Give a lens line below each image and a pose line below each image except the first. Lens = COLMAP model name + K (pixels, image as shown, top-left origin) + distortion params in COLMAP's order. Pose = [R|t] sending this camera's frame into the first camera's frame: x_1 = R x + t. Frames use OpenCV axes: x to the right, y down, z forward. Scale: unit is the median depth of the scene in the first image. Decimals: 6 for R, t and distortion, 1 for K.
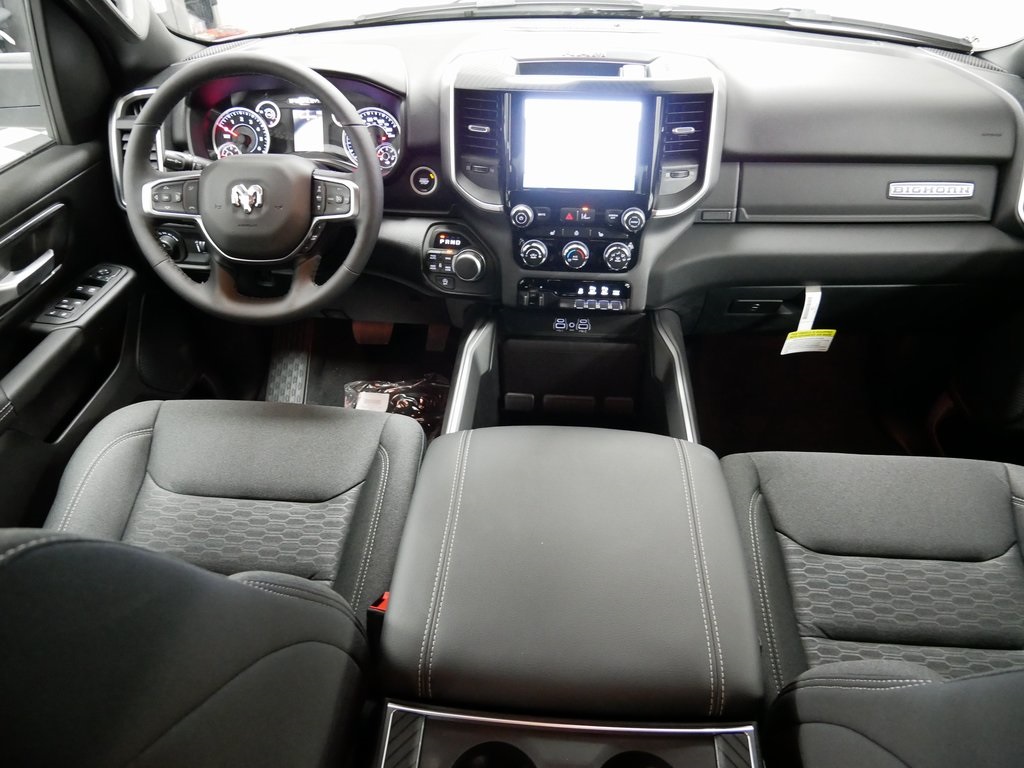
lens RADIAL K [[740.7, 0, 509.2], [0, 740.7, 388.1], [0, 0, 1]] dist [-0.030807, 0.004644]
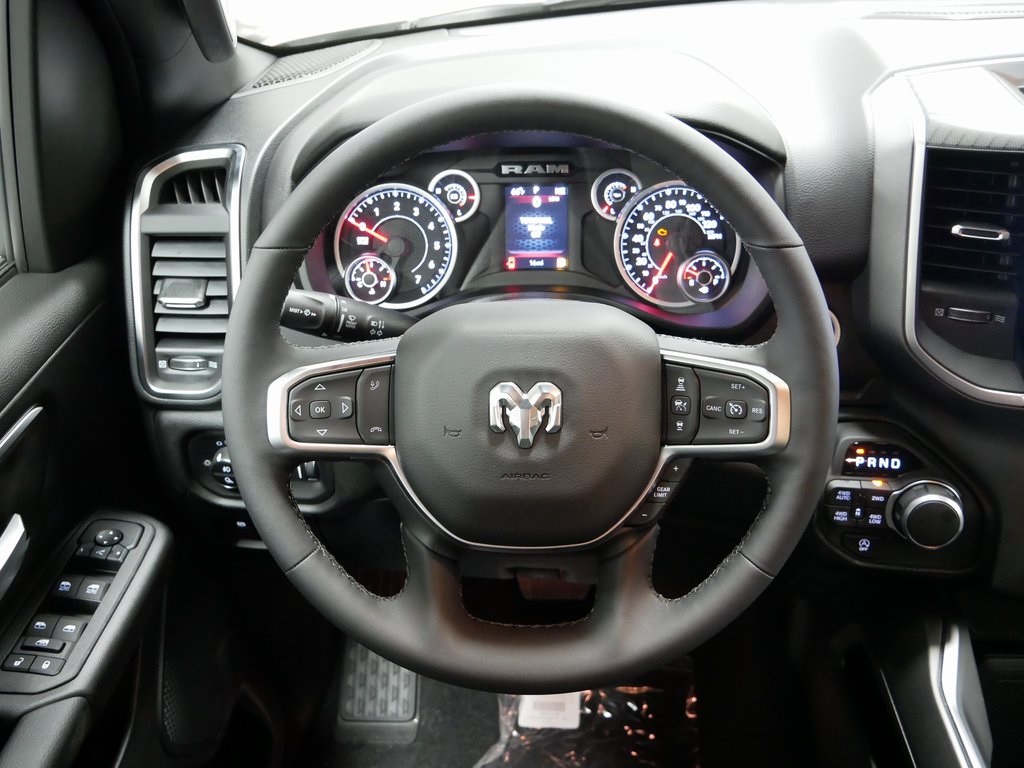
lens RADIAL K [[1078.2, 0, 510.5], [0, 1078.2, 388.8], [0, 0, 1]] dist [-0.001445, 0.000000]
pose [[0.999201, -0.026732, 0.029708, -0.330901], [0.029847, 0.993493, -0.109908, -0.175829], [-0.026577, 0.110707, 0.993498, 0.324507]]
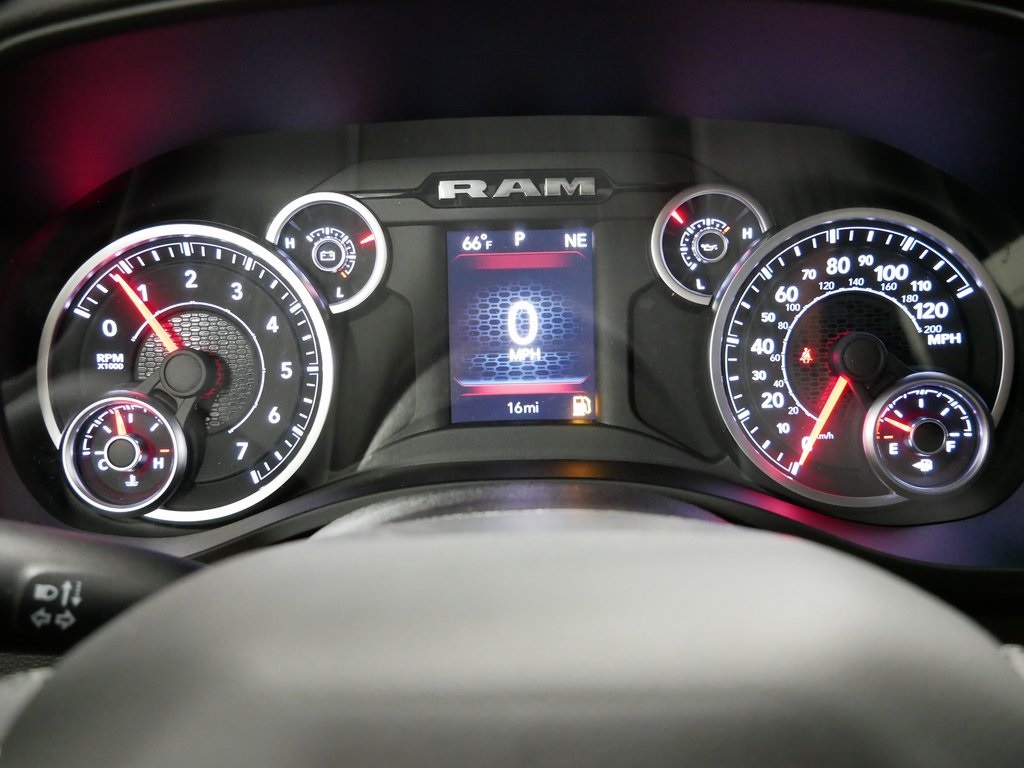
lens RADIAL K [[1078.2, 0, 511.0], [0, 1078.2, 387.5], [0, 0, 1]] dist [-0.001445, 0.000000]
pose [[0.996508, -0.035709, 0.075479, -0.315679], [0.053872, 0.965594, -0.254413, -0.270001], [-0.063797, 0.257590, 0.964146, 0.752766]]
